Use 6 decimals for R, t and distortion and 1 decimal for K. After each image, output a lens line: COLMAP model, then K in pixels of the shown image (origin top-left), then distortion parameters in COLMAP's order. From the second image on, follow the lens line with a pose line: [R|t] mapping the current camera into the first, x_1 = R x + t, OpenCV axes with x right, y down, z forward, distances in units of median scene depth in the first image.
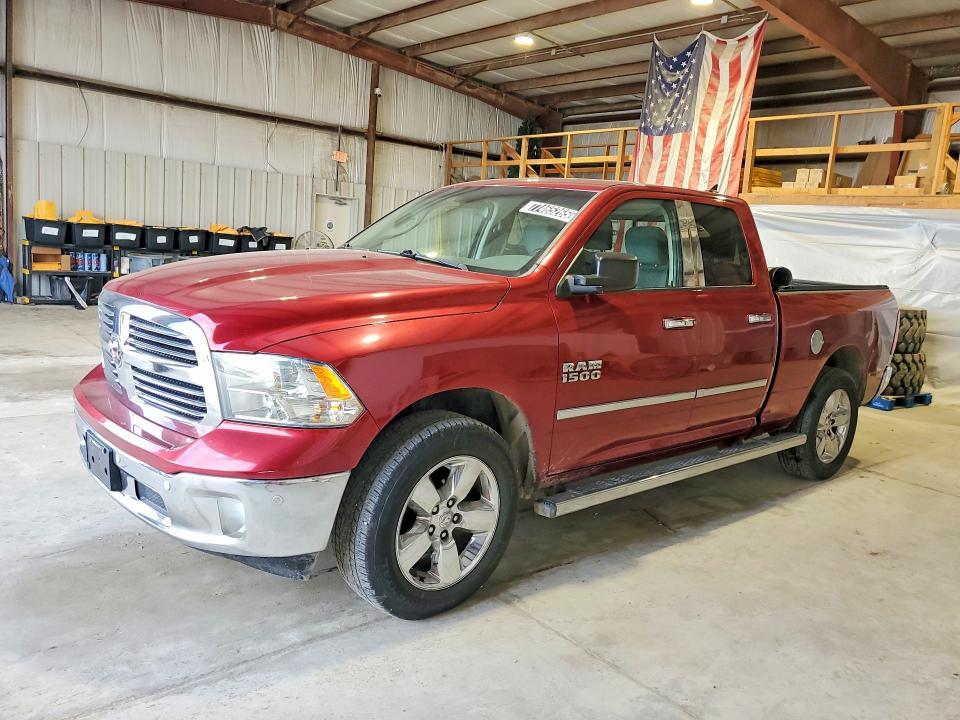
lens RADIAL K [[739.1, 0, 488.3], [0, 739.1, 360.0], [0, 0, 1]] dist [0.022959, -0.013511]
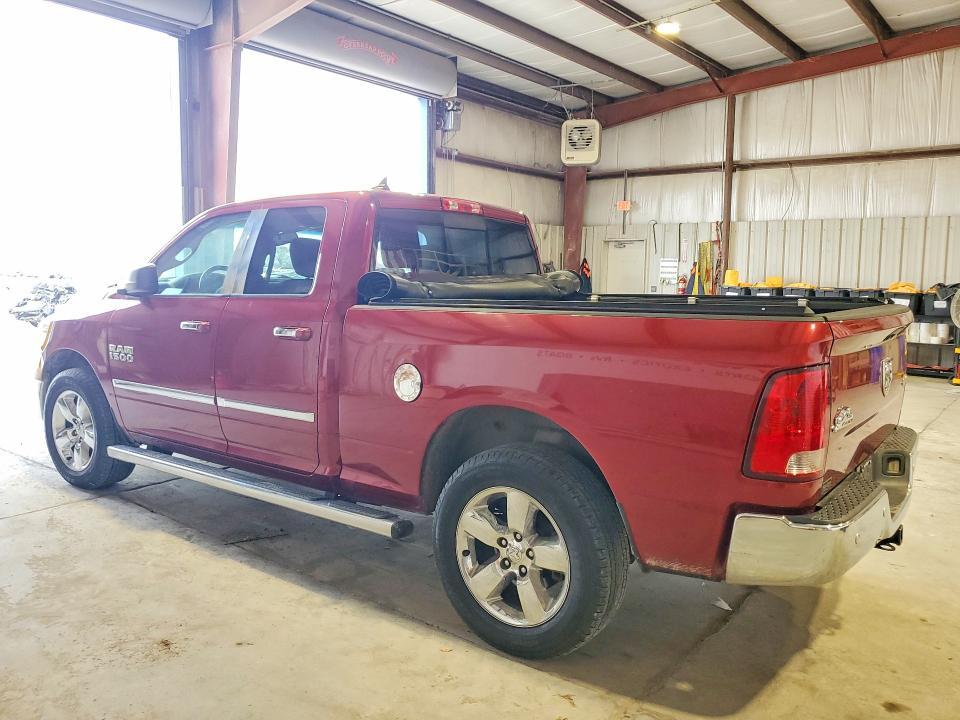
lens RADIAL K [[739.1, 0, 488.6], [0, 739.1, 358.0], [0, 0, 1]] dist [0.022959, -0.013511]
pose [[0.203995, 0.038461, -0.978216, 1.175478], [-0.156148, 0.987714, 0.006271, -0.065444], [0.966439, 0.151467, 0.207495, 1.014824]]
